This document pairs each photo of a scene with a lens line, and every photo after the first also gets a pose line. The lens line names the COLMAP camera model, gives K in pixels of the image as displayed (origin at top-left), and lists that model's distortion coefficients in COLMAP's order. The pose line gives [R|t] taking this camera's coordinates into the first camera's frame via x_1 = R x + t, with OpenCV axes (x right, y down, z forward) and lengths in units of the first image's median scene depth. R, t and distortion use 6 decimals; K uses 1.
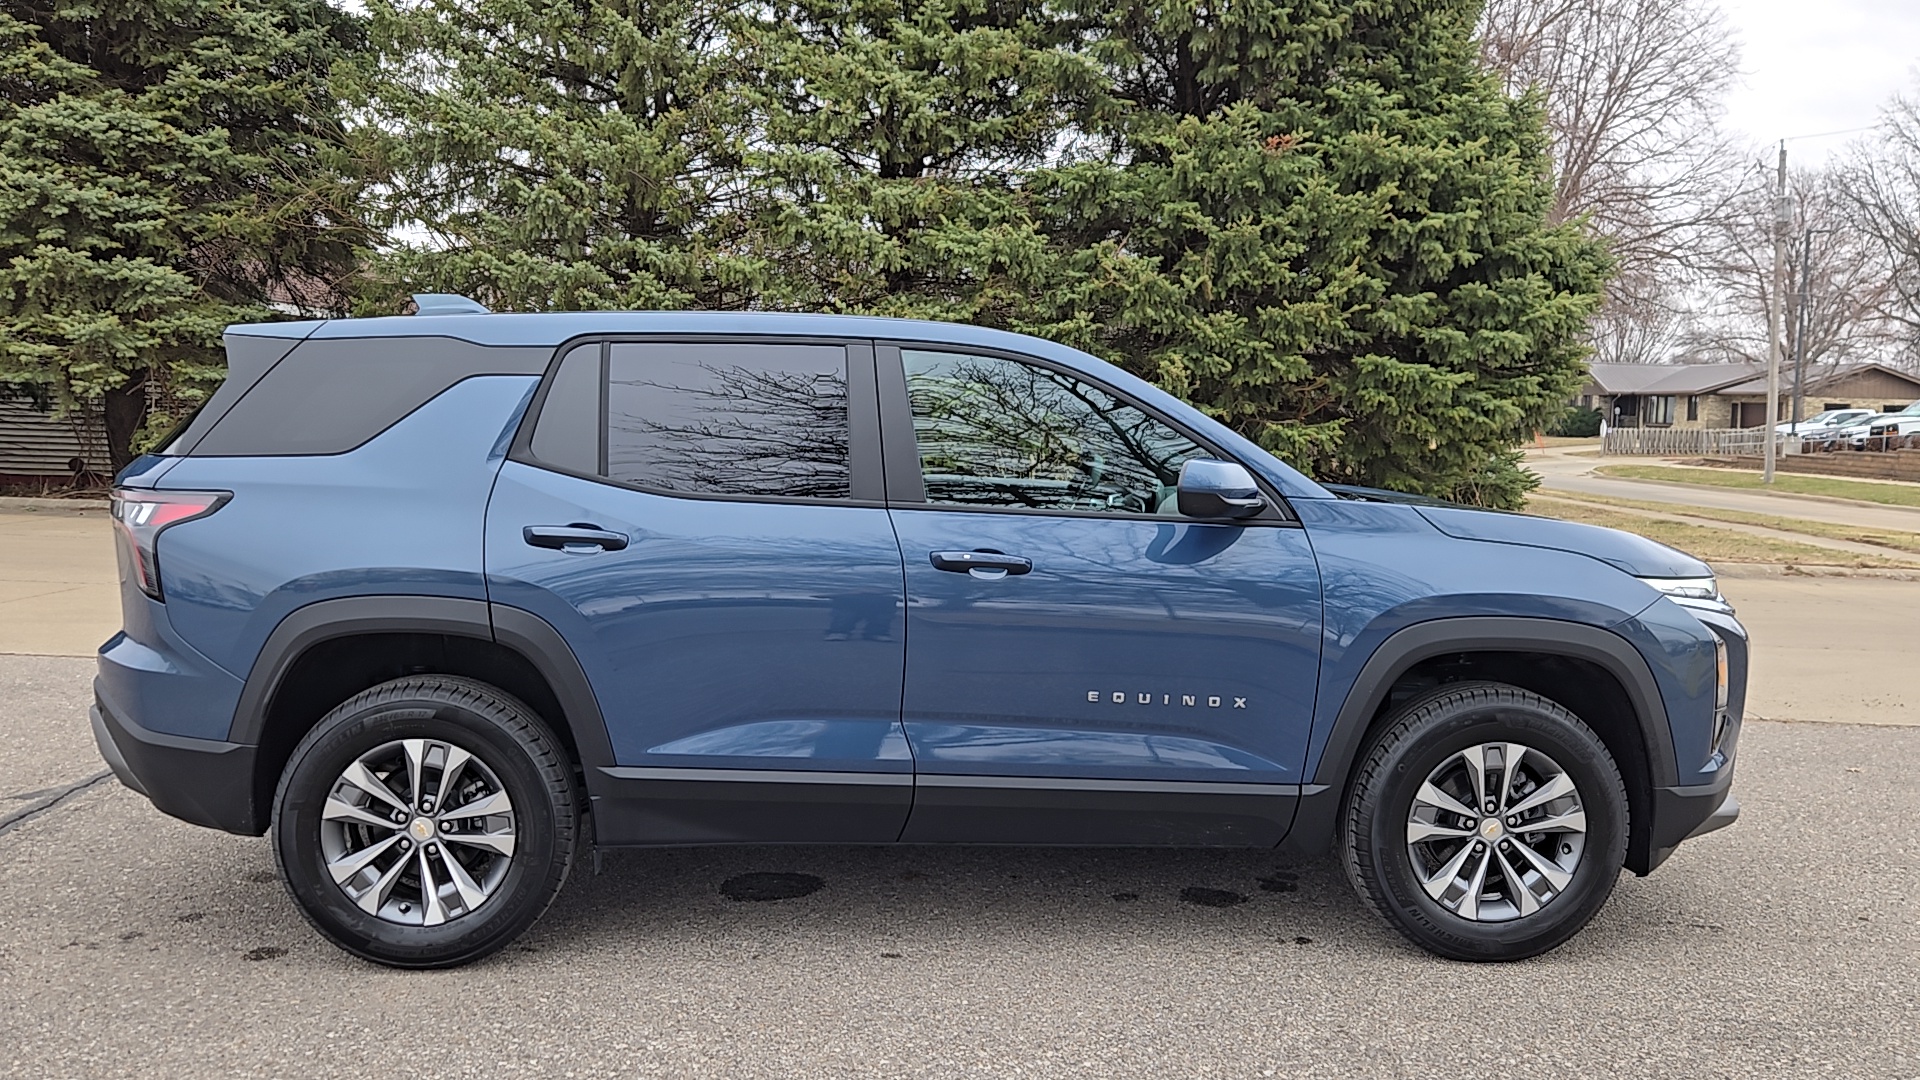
lens RADIAL K [[1589.8, 0, 955.1], [0, 1589.8, 530.6], [0, 0, 1]] dist [0.016442, 0.004121]
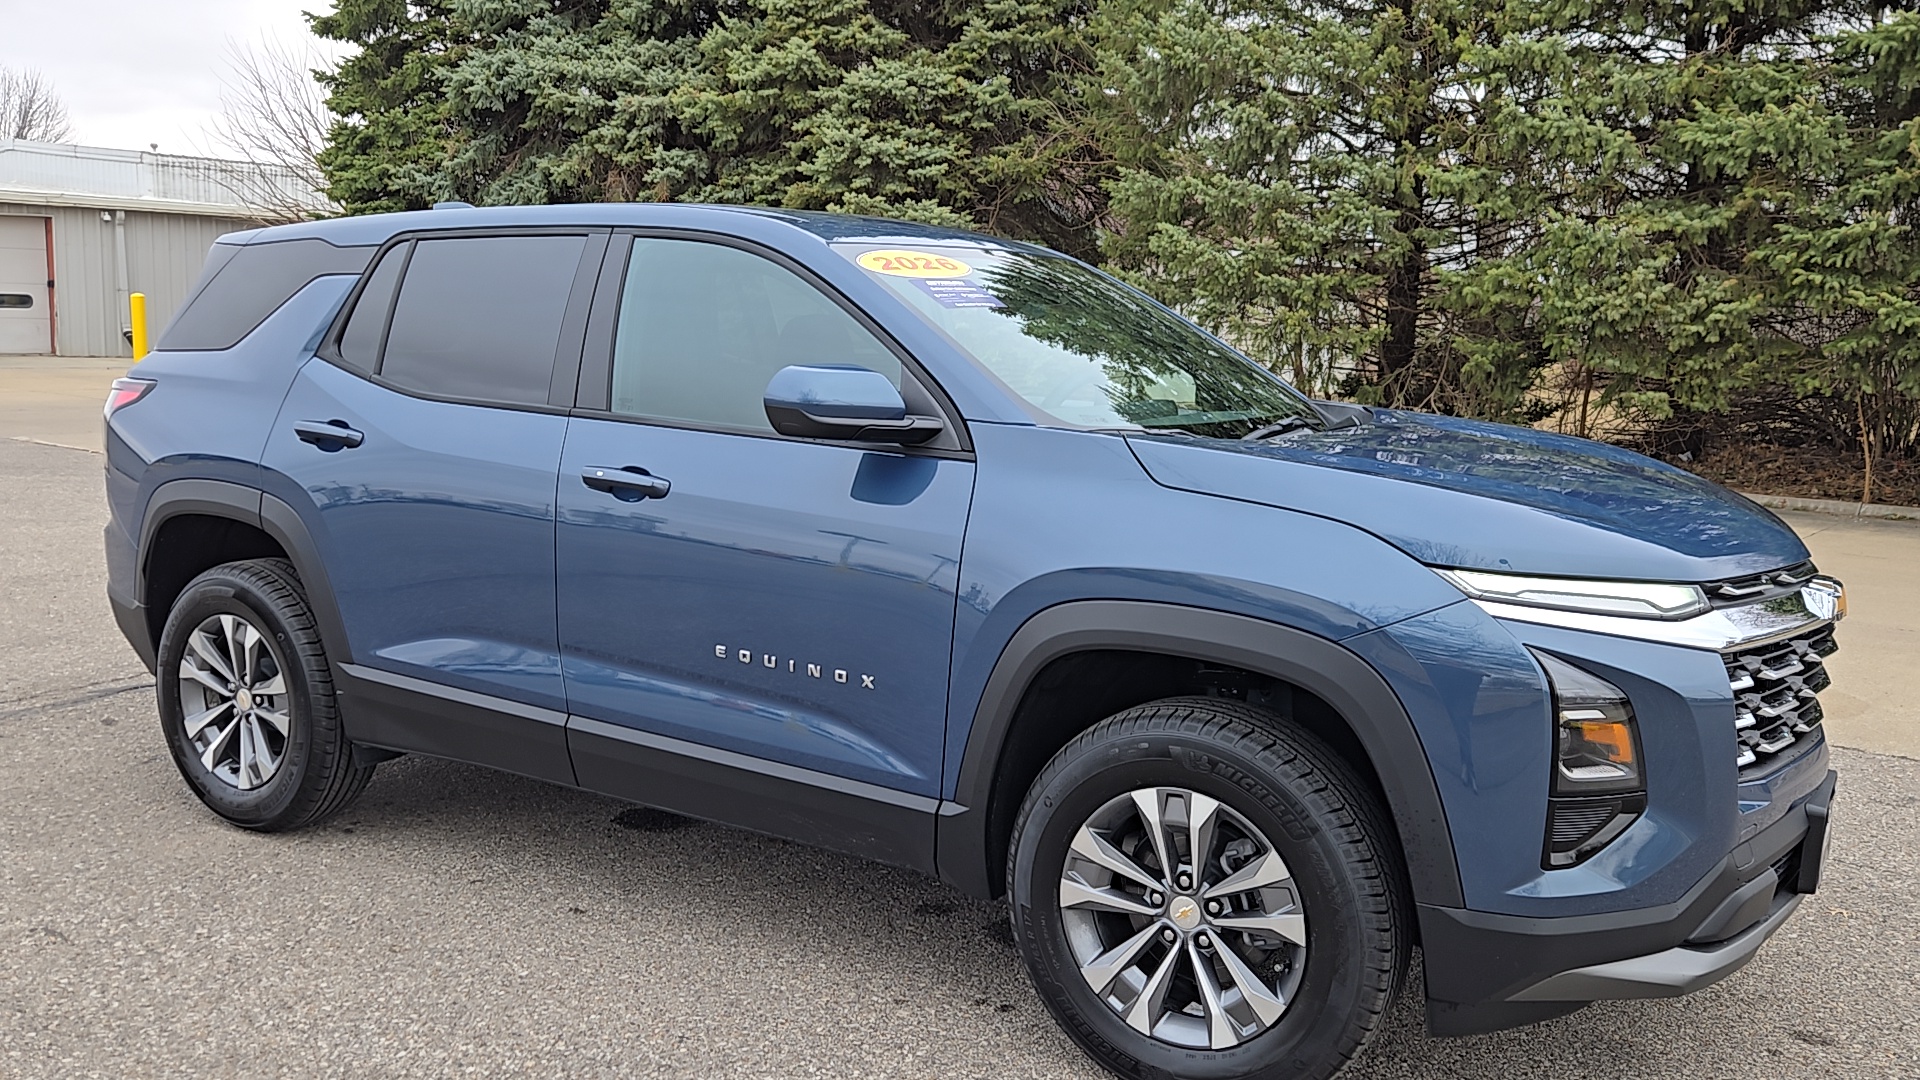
lens RADIAL K [[1589.8, 0, 955.1], [0, 1589.8, 530.6], [0, 0, 1]] dist [0.016442, 0.004121]
pose [[0.817166, 0.073734, -0.571666, 0.165100], [-0.051423, 0.997155, 0.055109, -0.002488], [0.574104, -0.015636, 0.818633, 0.099613]]
